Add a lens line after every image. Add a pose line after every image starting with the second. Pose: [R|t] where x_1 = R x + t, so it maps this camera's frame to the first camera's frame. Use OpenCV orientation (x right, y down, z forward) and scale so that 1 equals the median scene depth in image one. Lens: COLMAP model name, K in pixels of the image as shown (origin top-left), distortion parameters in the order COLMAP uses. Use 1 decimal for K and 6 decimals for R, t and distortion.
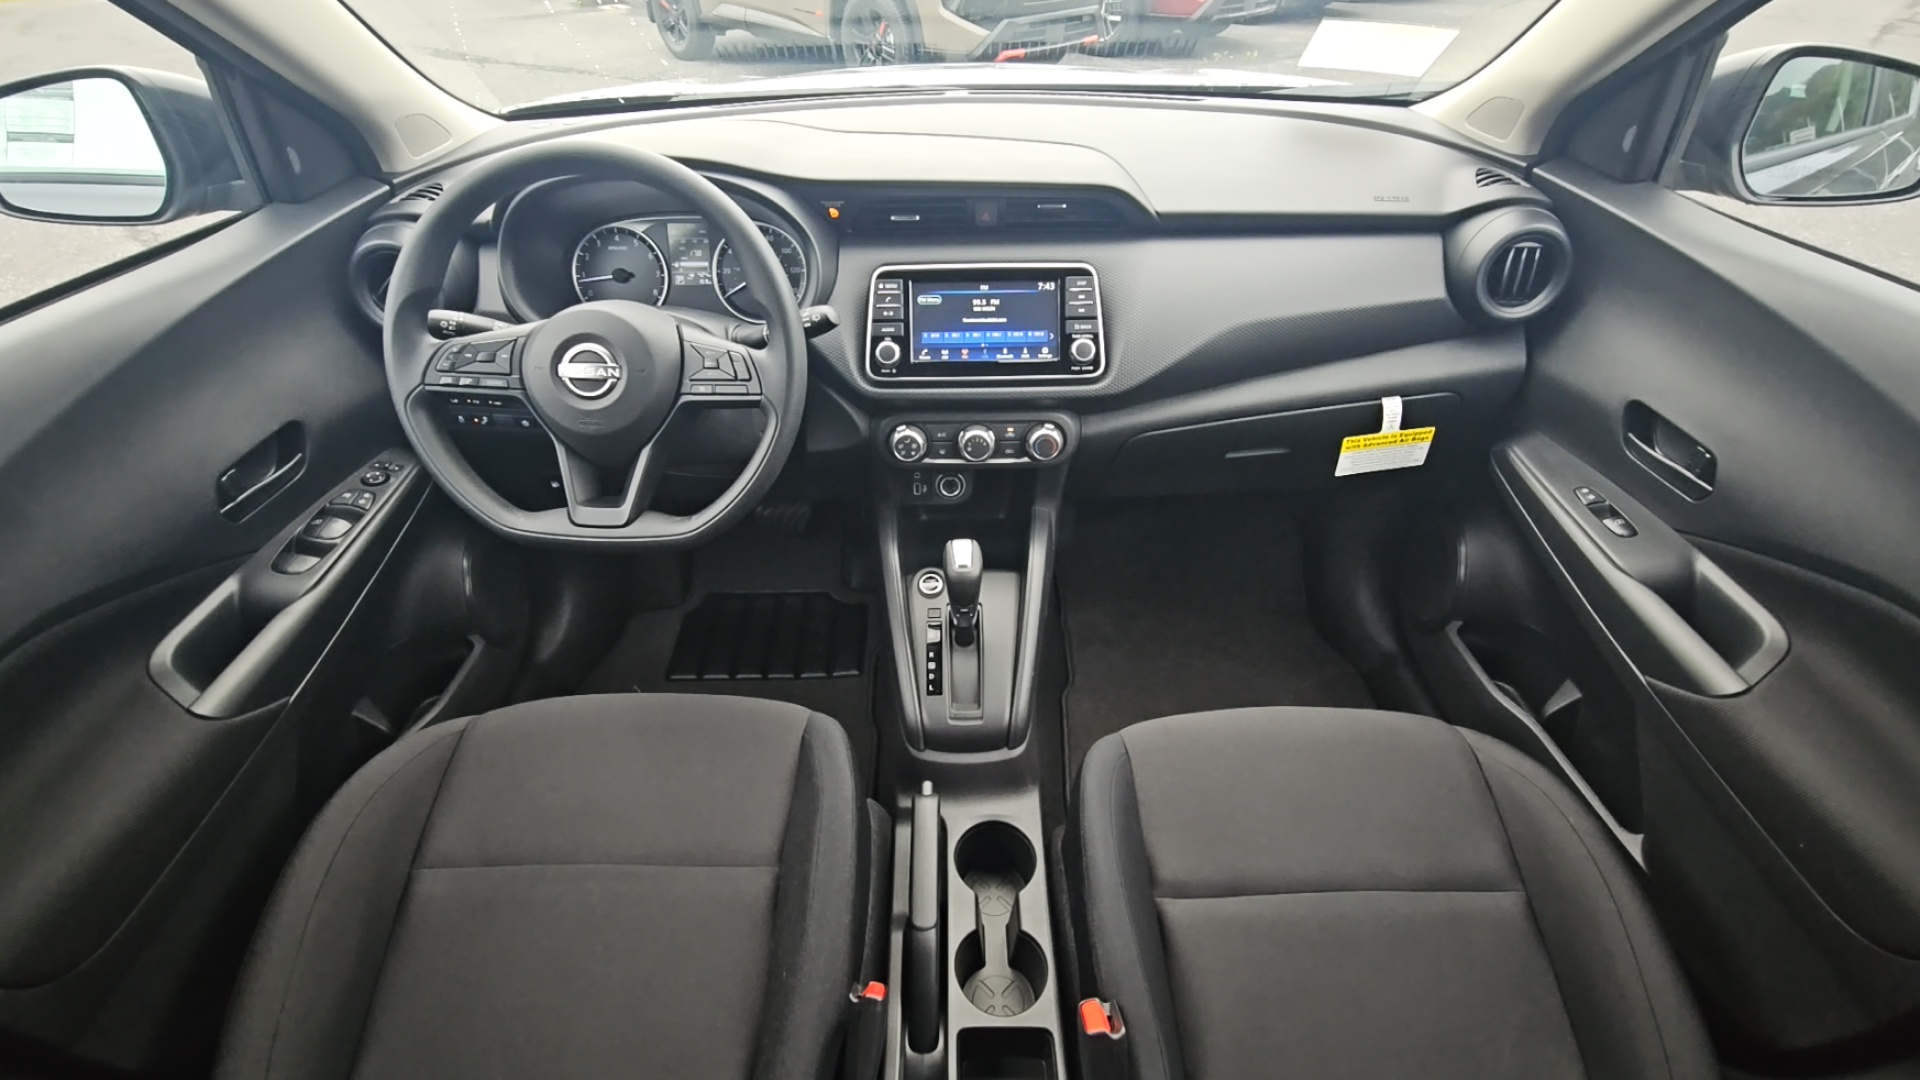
lens RADIAL K [[860.0, 0, 951.1], [0, 860.0, 529.3], [0, 0, 1]] dist [0.012634, -0.011094]
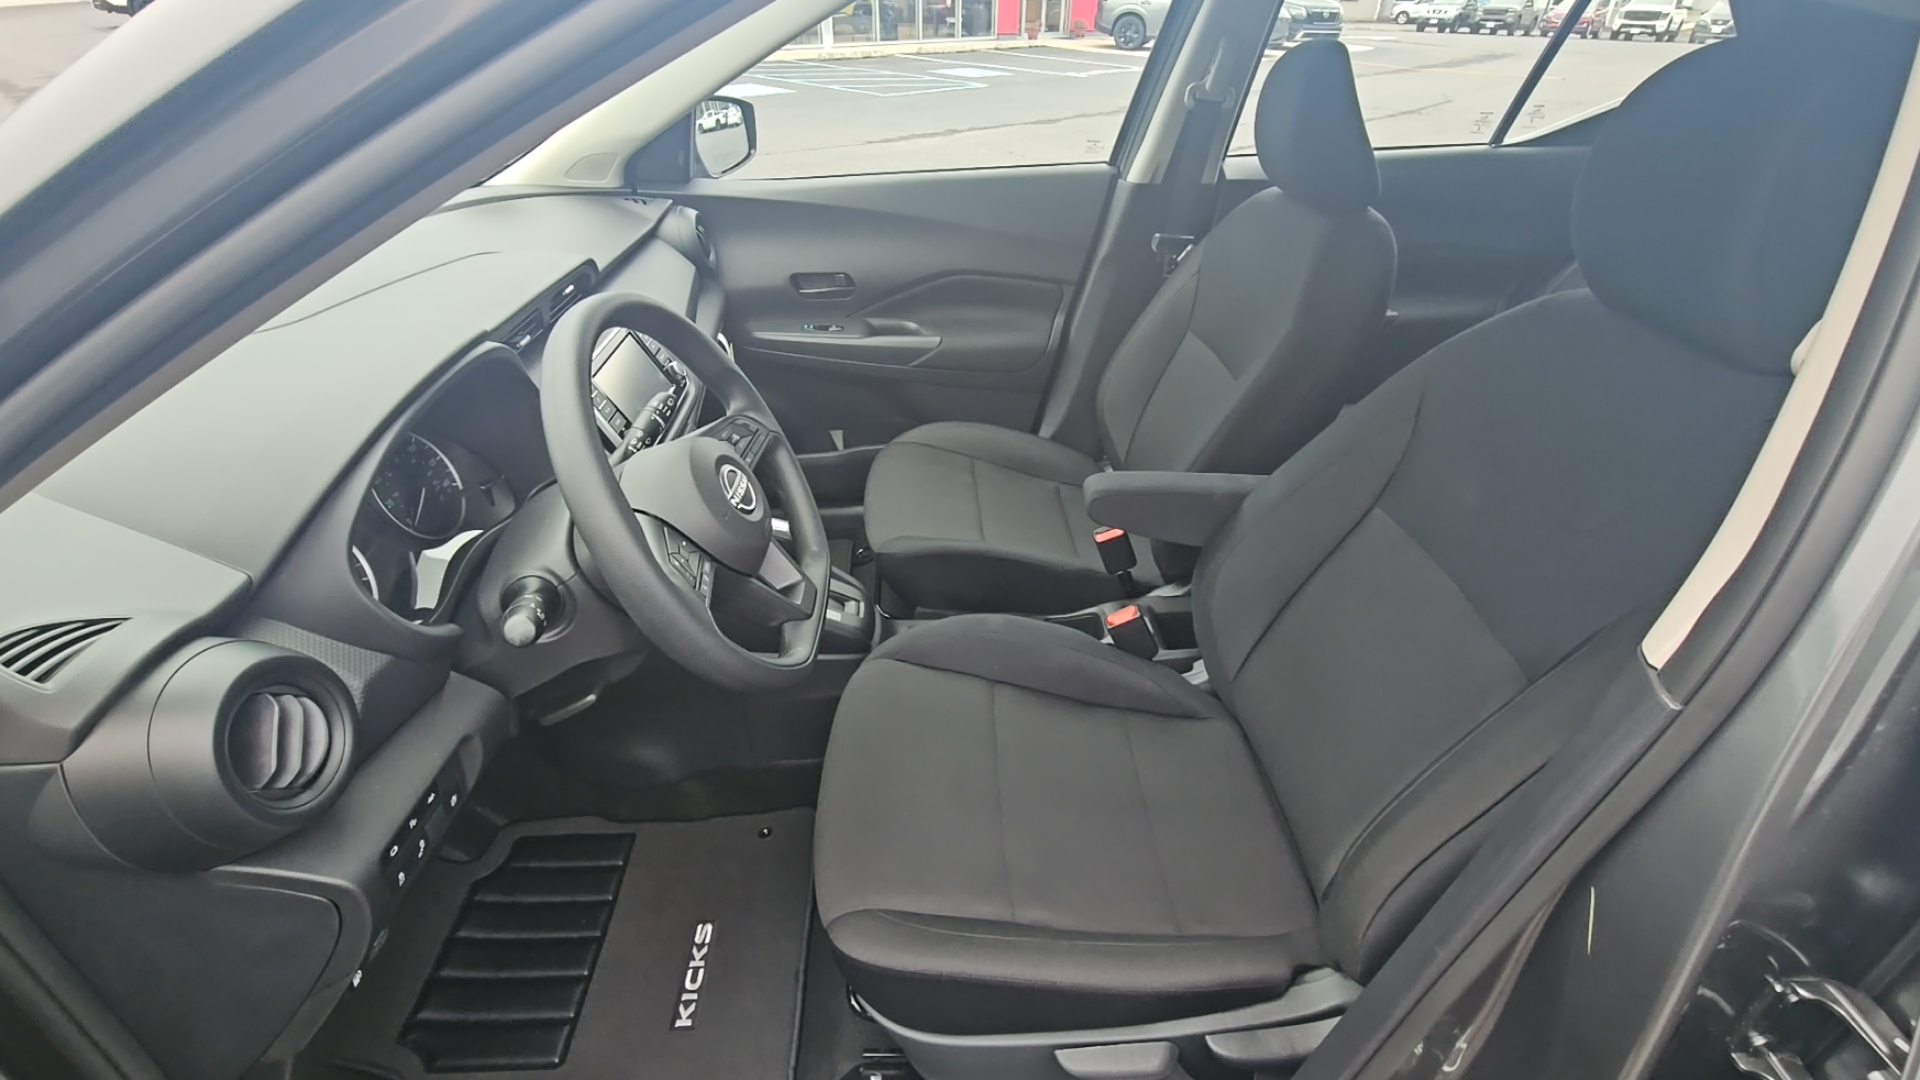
lens RADIAL K [[860.0, 0, 950.9], [0, 860.0, 522.0], [0, 0, 1]] dist [0.012634, -0.011094]
pose [[-0.027304, -0.513438, 0.857692, -1.034214], [0.598531, 0.678813, 0.425410, -0.344966], [-0.800635, 0.524970, 0.288774, 0.413866]]
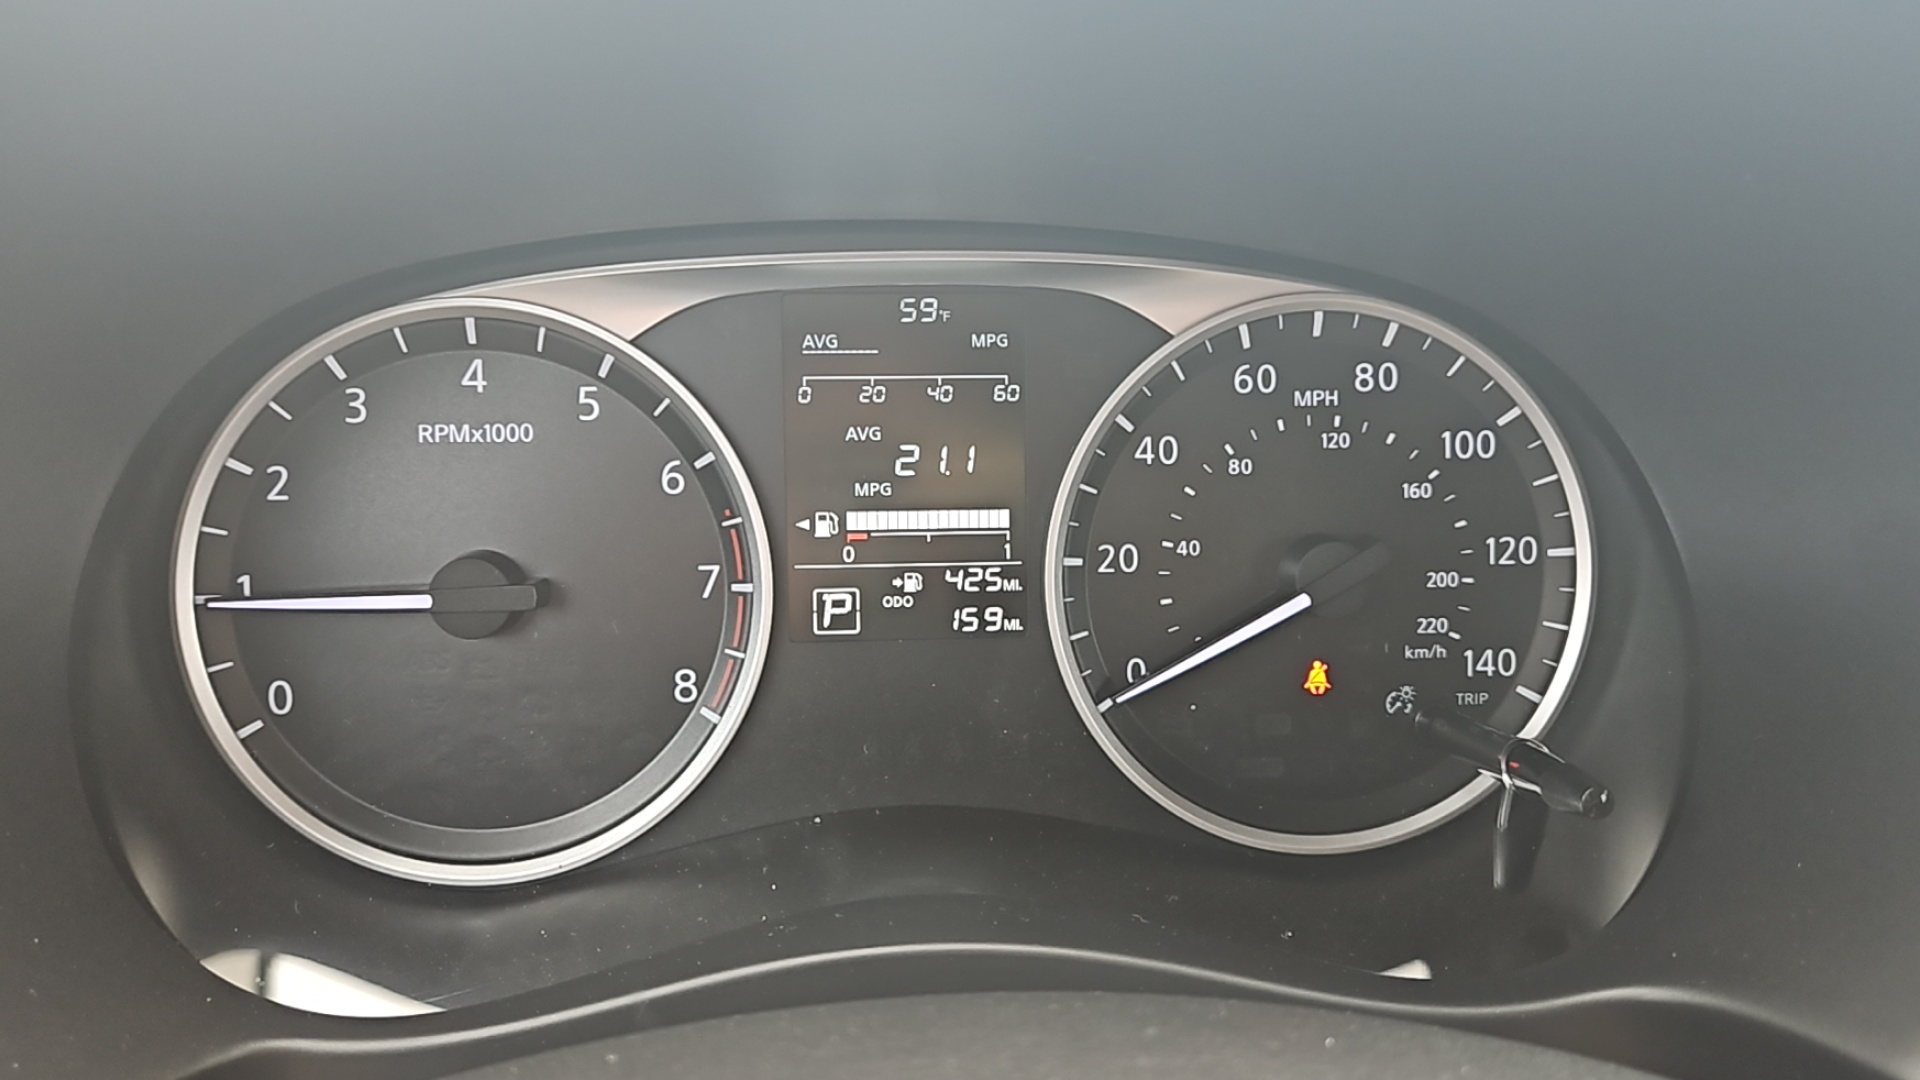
lens RADIAL K [[1409.5, 0, 966.8], [0, 1409.5, 539.0], [0, 0, 1]] dist [0.034591, -0.006597]
pose [[0.996942, -0.009170, 0.077600, -0.340168], [0.024993, 0.978344, -0.205469, -0.269209], [-0.074036, 0.206781, 0.975582, 0.794408]]
